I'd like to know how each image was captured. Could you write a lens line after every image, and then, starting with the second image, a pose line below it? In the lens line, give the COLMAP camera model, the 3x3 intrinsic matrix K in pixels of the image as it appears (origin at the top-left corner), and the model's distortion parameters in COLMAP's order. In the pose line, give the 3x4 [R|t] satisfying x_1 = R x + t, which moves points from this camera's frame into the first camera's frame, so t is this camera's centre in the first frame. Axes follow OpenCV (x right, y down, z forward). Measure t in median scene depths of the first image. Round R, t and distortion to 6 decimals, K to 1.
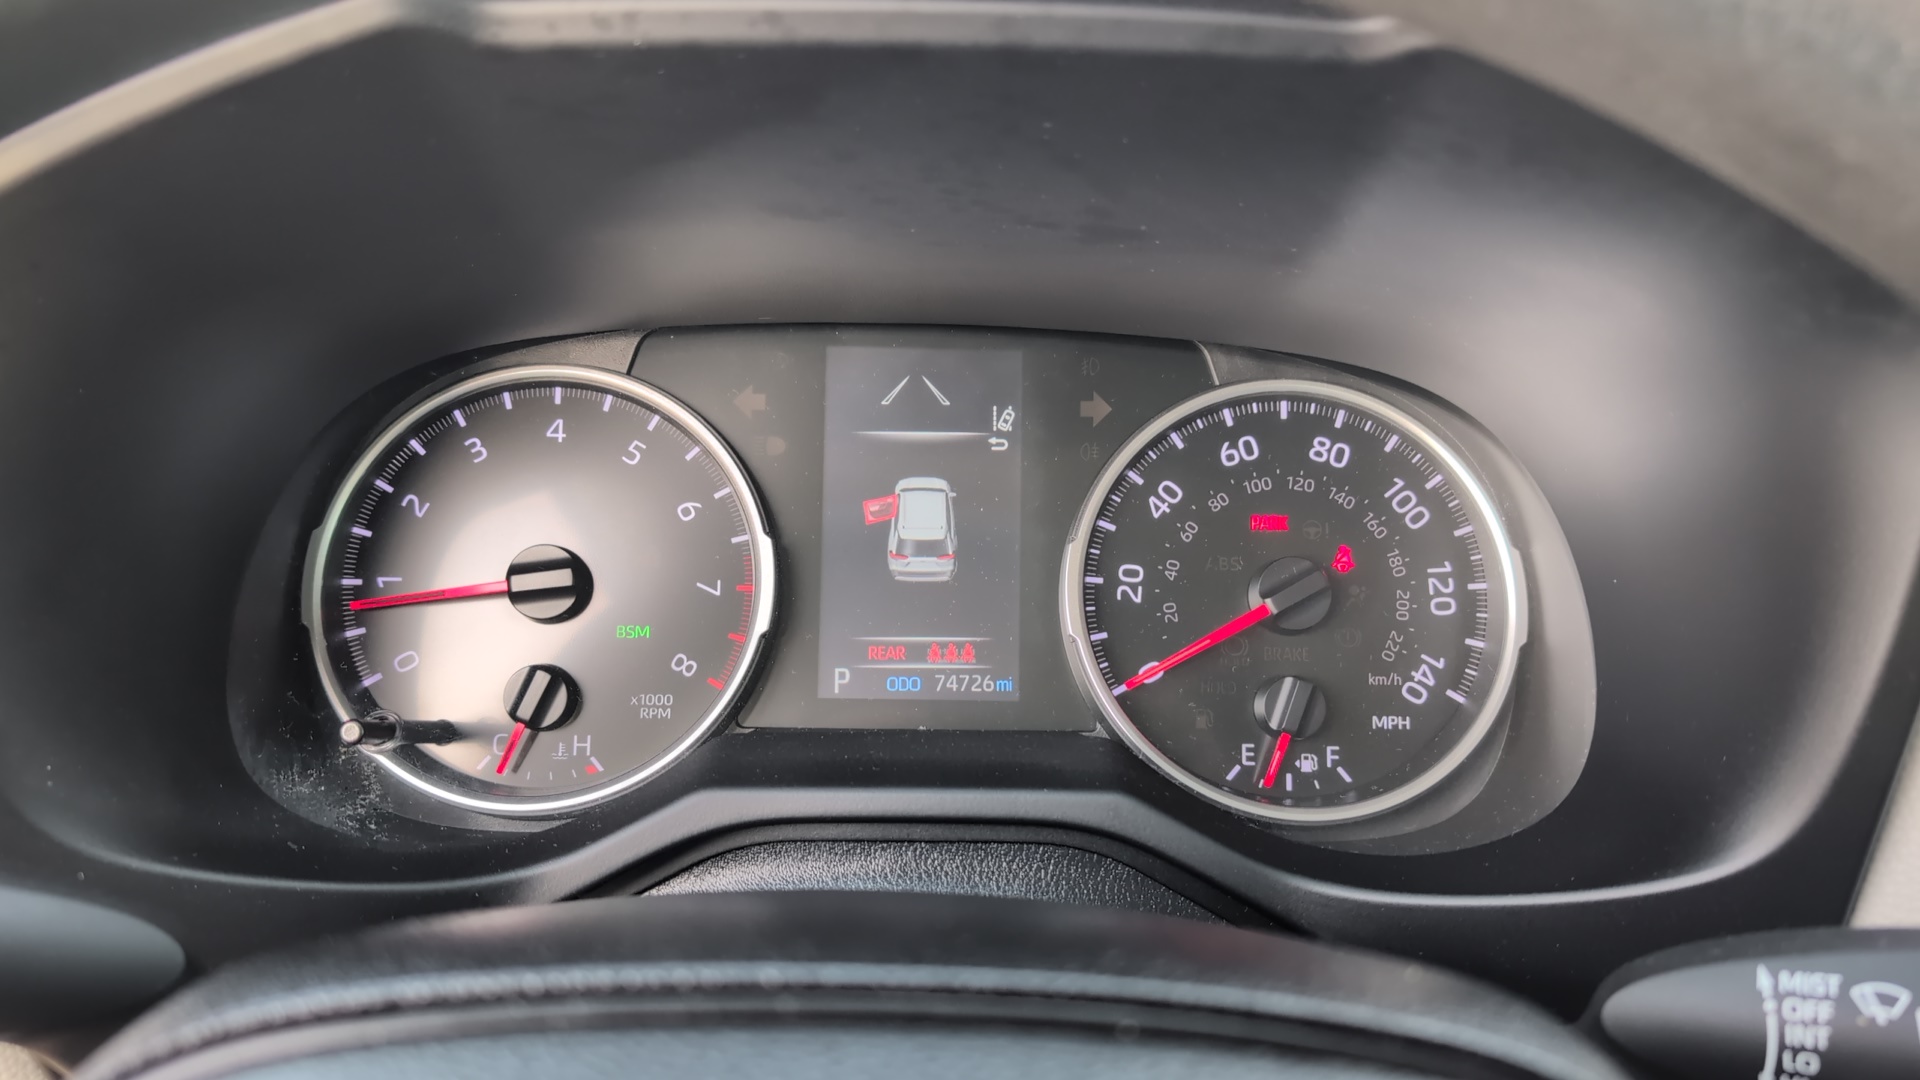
lens RADIAL K [[1572.3, 0, 949.5], [0, 1572.3, 557.3], [0, 0, 1]] dist [0.037162, -0.037654]
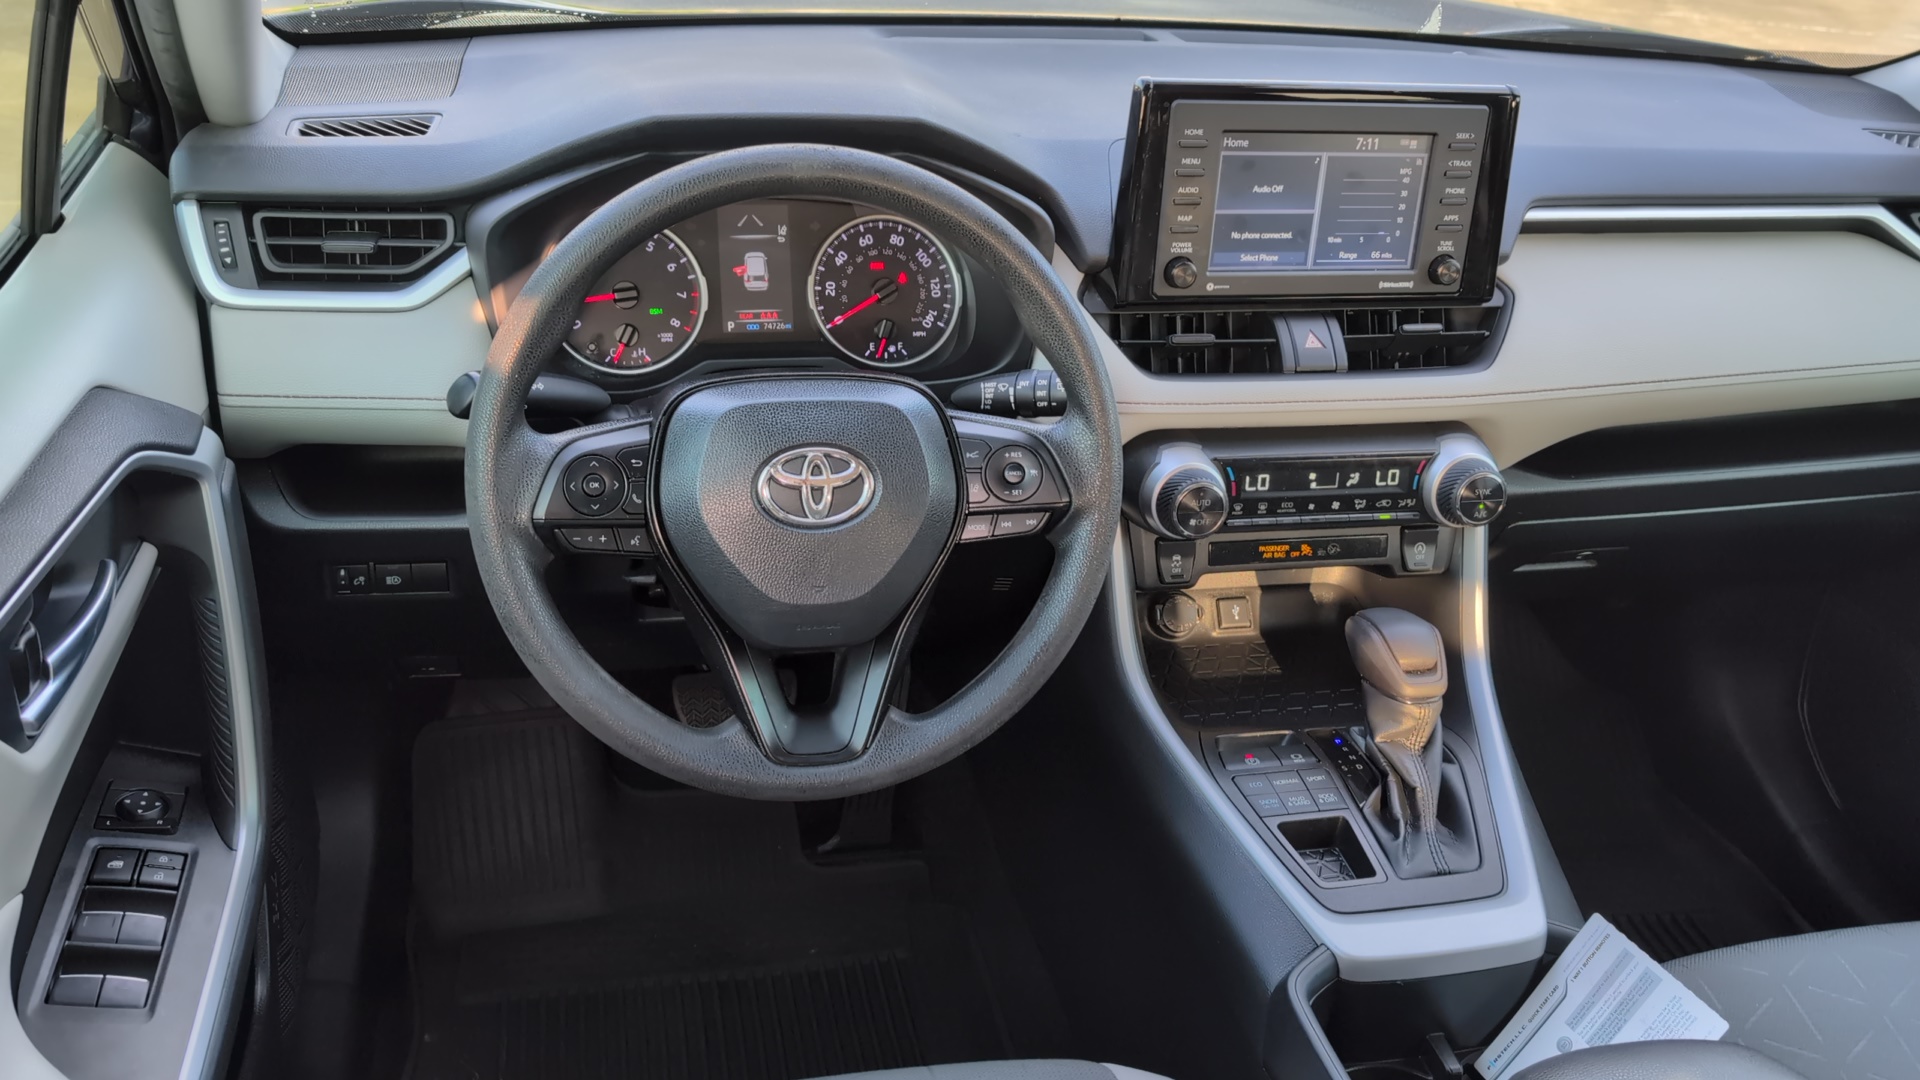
lens RADIAL K [[1572.3, 0, 972.2], [0, 1572.3, 537.1], [0, 0, 1]] dist [0.037162, -0.037654]
pose [[0.972608, -0.067036, 0.222576, -0.303280], [0.019479, 0.977651, 0.209331, -0.136820], [-0.231635, -0.199261, 0.952177, -1.890381]]
